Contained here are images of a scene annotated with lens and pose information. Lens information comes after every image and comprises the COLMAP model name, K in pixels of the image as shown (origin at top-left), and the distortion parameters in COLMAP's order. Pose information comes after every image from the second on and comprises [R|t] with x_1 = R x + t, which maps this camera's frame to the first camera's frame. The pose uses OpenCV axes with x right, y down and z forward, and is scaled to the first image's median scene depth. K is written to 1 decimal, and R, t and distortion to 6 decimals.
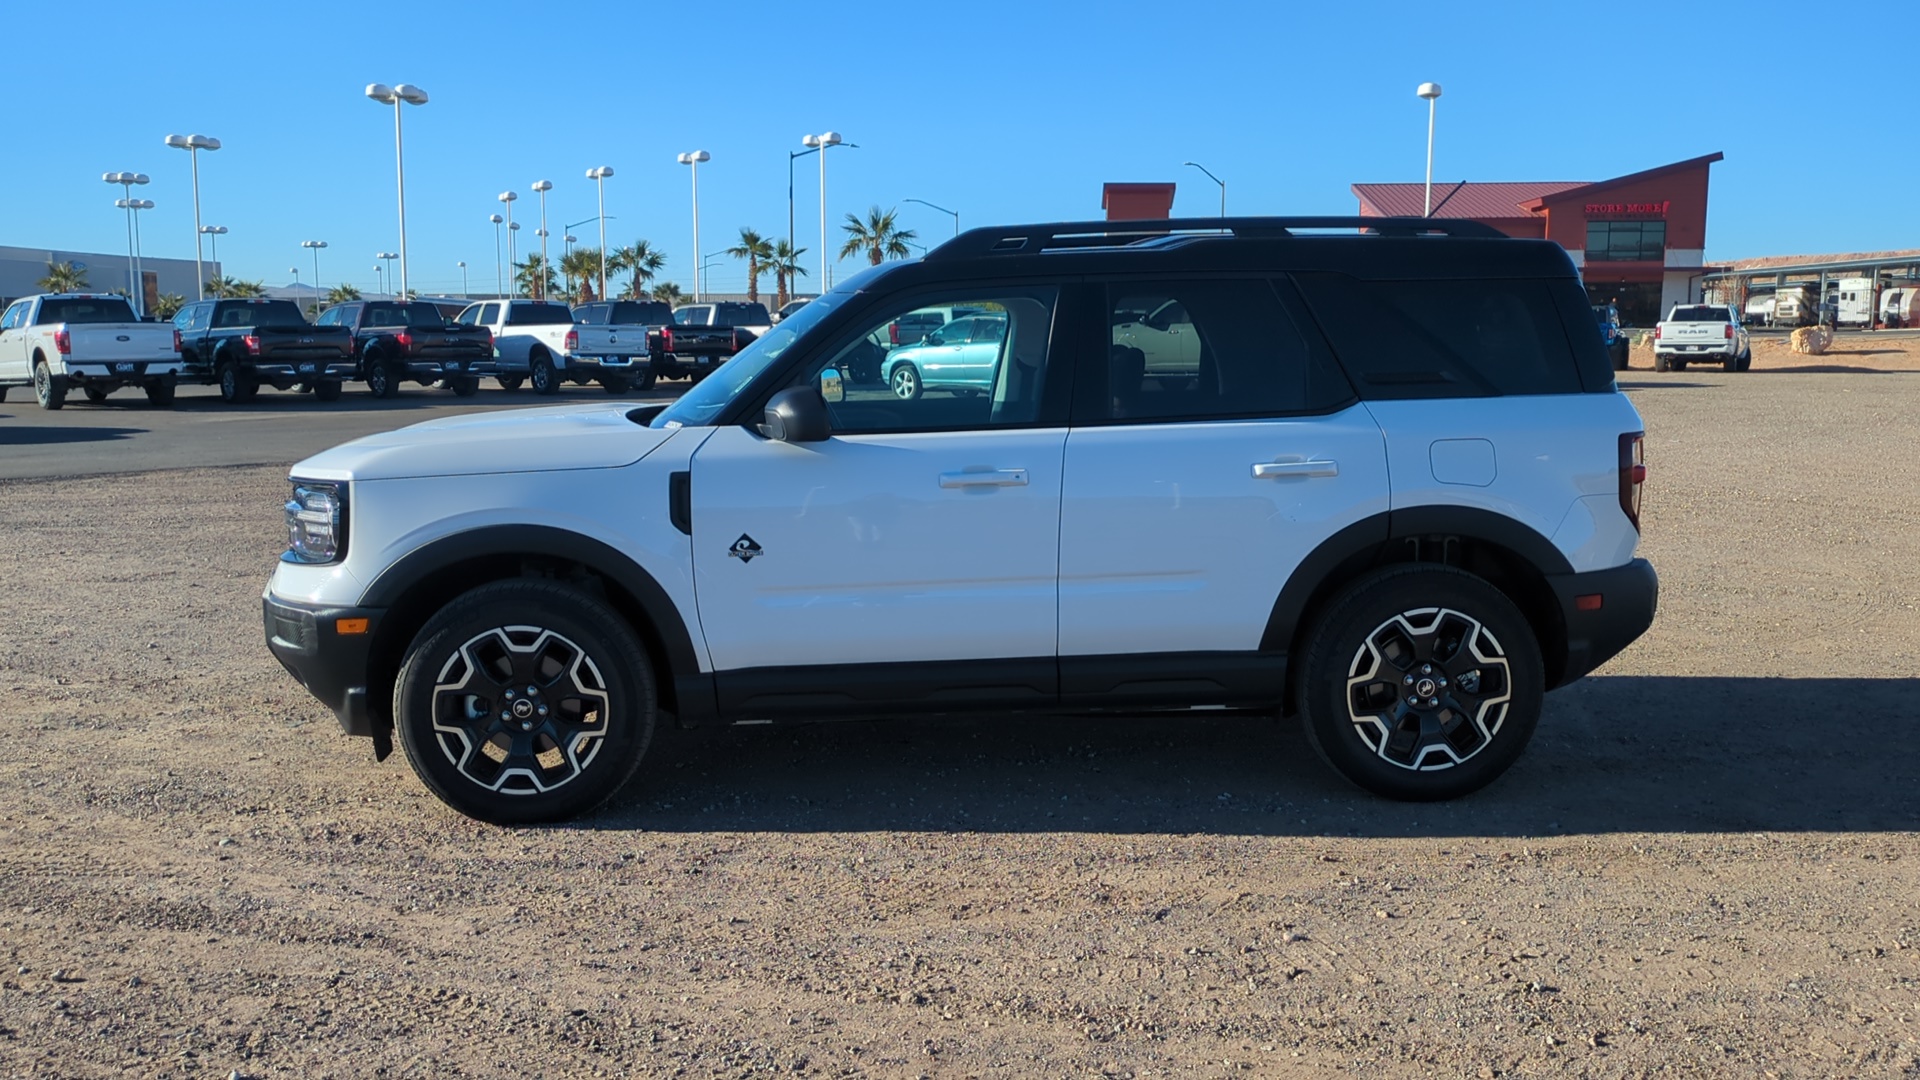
lens RADIAL K [[1640.7, 0, 968.6], [0, 1640.7, 536.3], [0, 0, 1]] dist [0.067652, -0.066368]
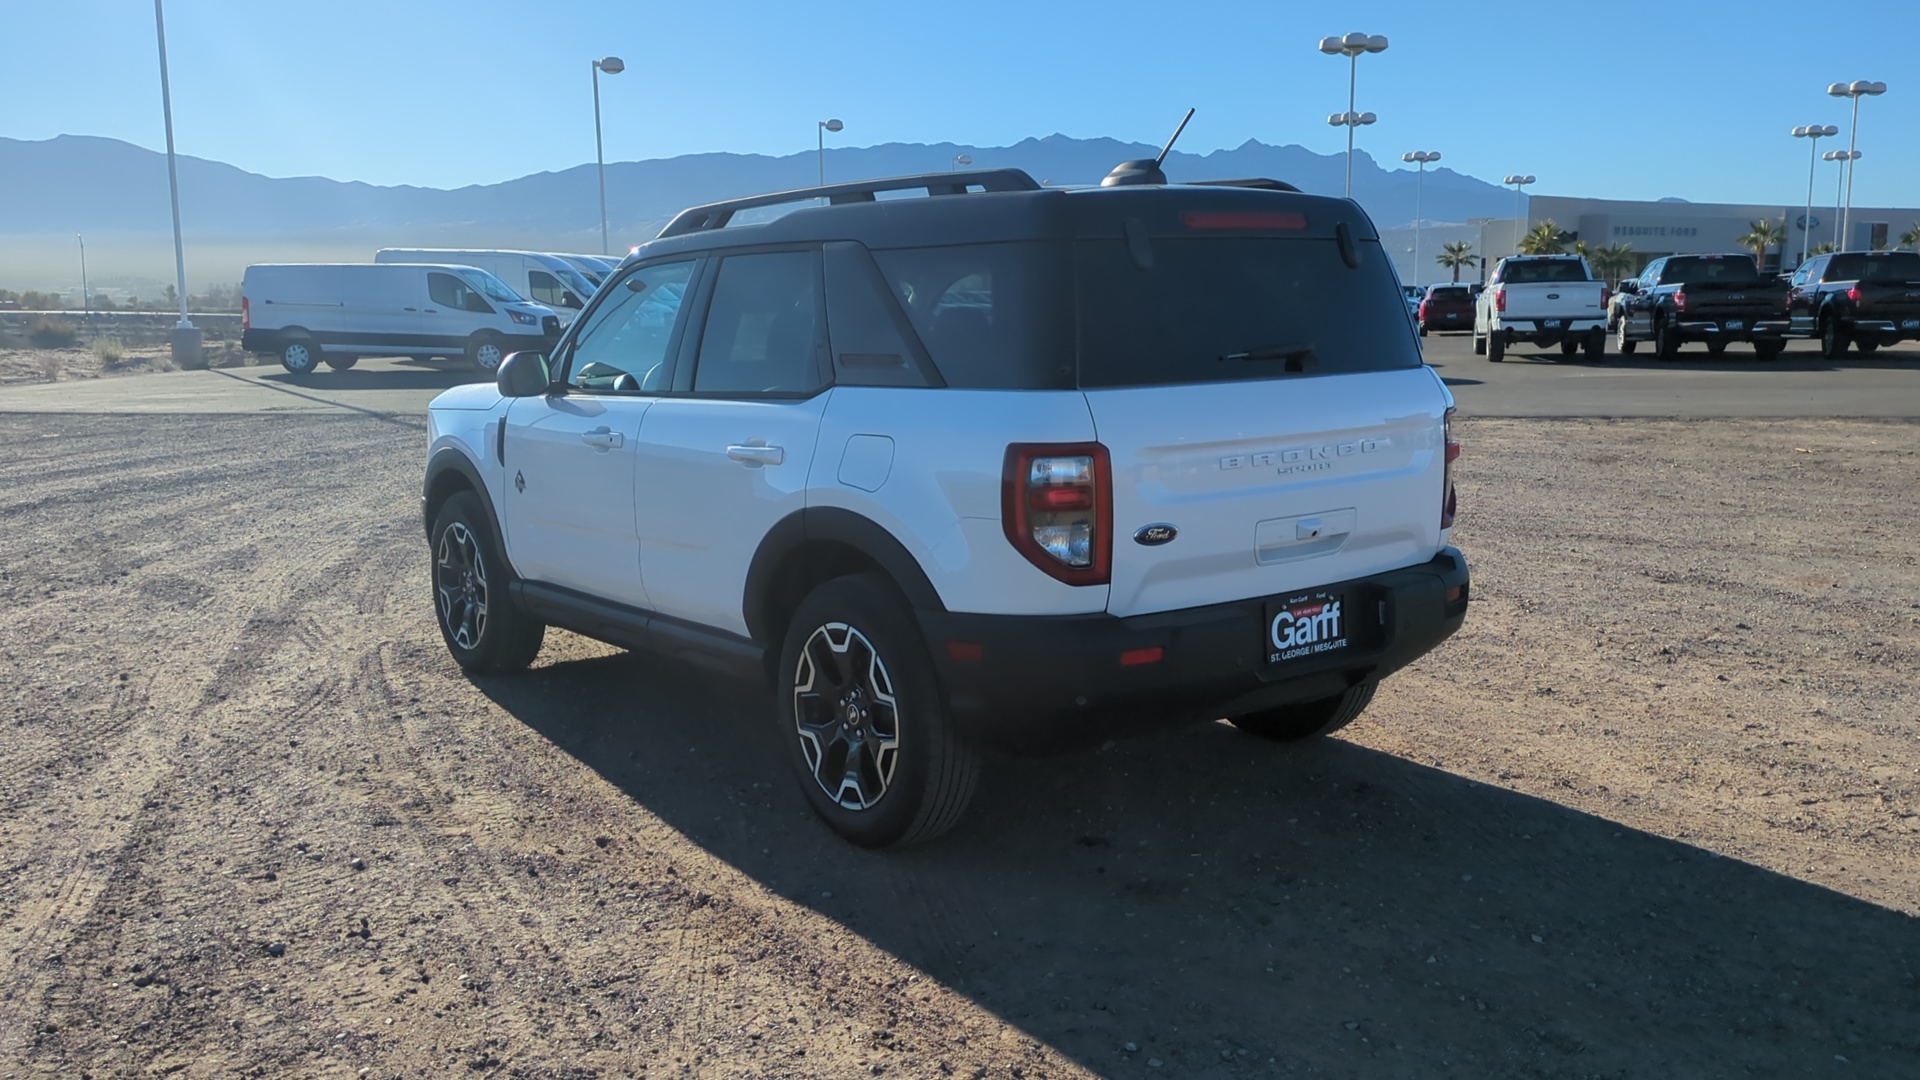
lens RADIAL K [[1640.7, 0, 972.0], [0, 1640.7, 535.3], [0, 0, 1]] dist [0.067652, -0.066368]
pose [[0.555933, 0.117600, -0.822866, 0.131309], [-0.095212, 0.992435, 0.077508, -0.009917], [0.825756, 0.035257, 0.562924, 0.071154]]
